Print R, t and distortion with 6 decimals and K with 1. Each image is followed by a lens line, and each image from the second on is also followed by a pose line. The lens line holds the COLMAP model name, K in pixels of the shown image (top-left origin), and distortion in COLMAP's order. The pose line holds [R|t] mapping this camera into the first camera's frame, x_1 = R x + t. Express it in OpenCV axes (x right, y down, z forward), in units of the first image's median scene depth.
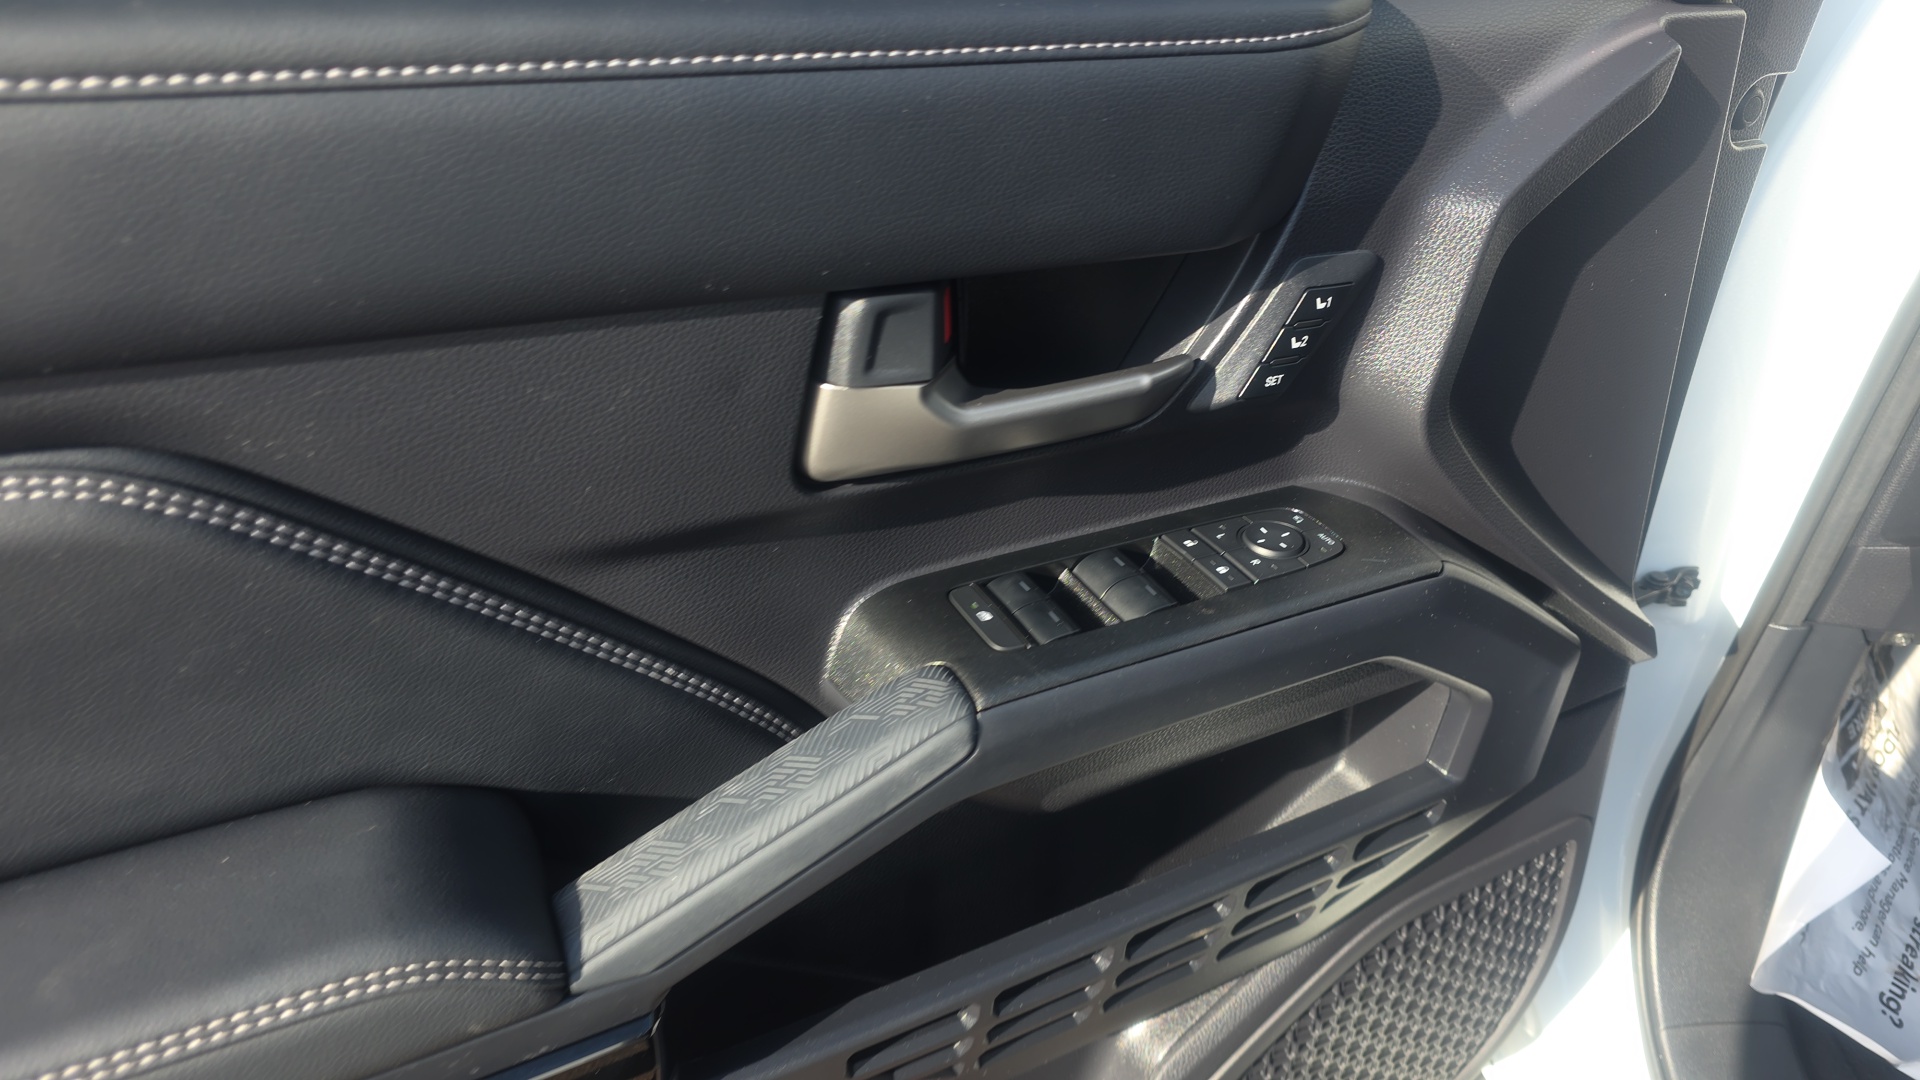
lens RADIAL K [[1303.2, 0, 993.4], [0, 1303.2, 571.9], [0, 0, 1]] dist [0.054104, -0.059472]
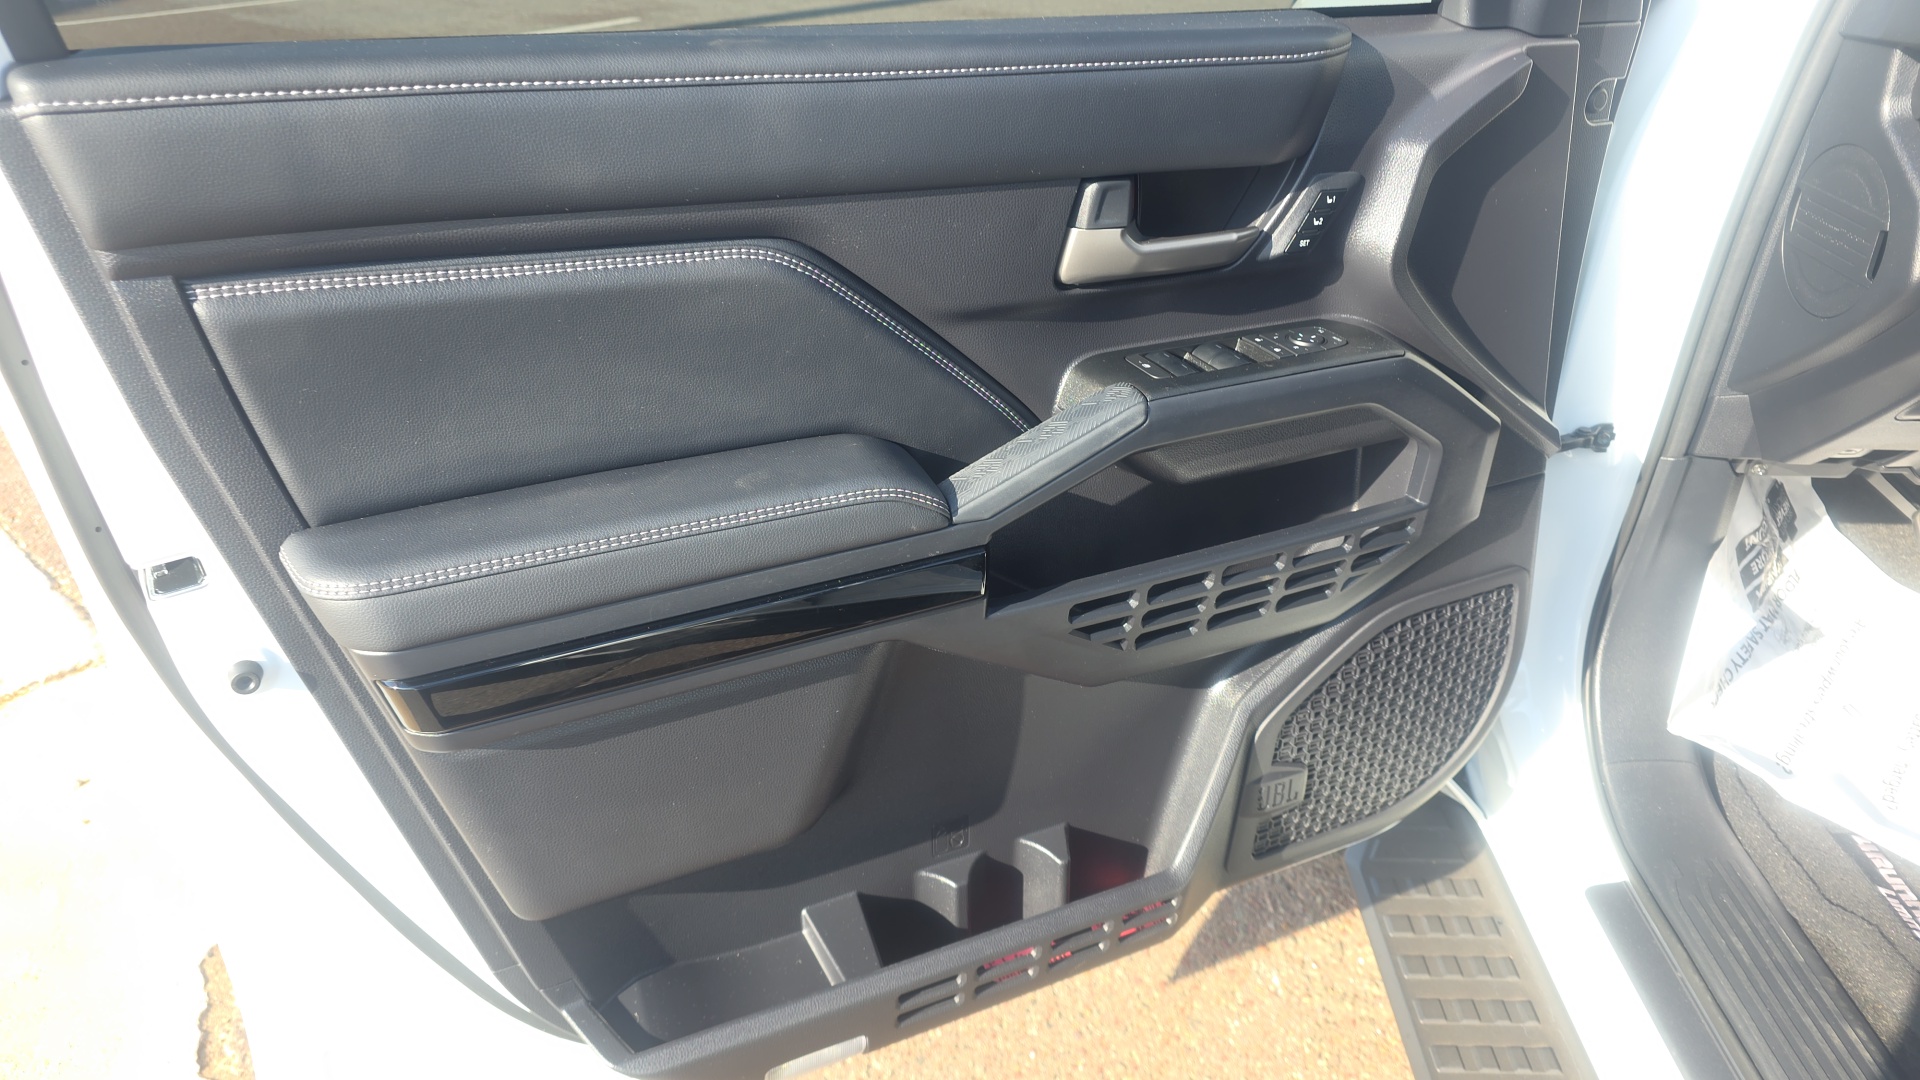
lens RADIAL K [[1303.2, 0, 970.0], [0, 1303.2, 533.2], [0, 0, 1]] dist [0.054104, -0.059472]
pose [[0.998219, -0.000611, -0.059655, -0.150773], [-0.003848, 0.997206, -0.074608, 0.421195], [0.059534, 0.074705, 0.995427, -0.867242]]
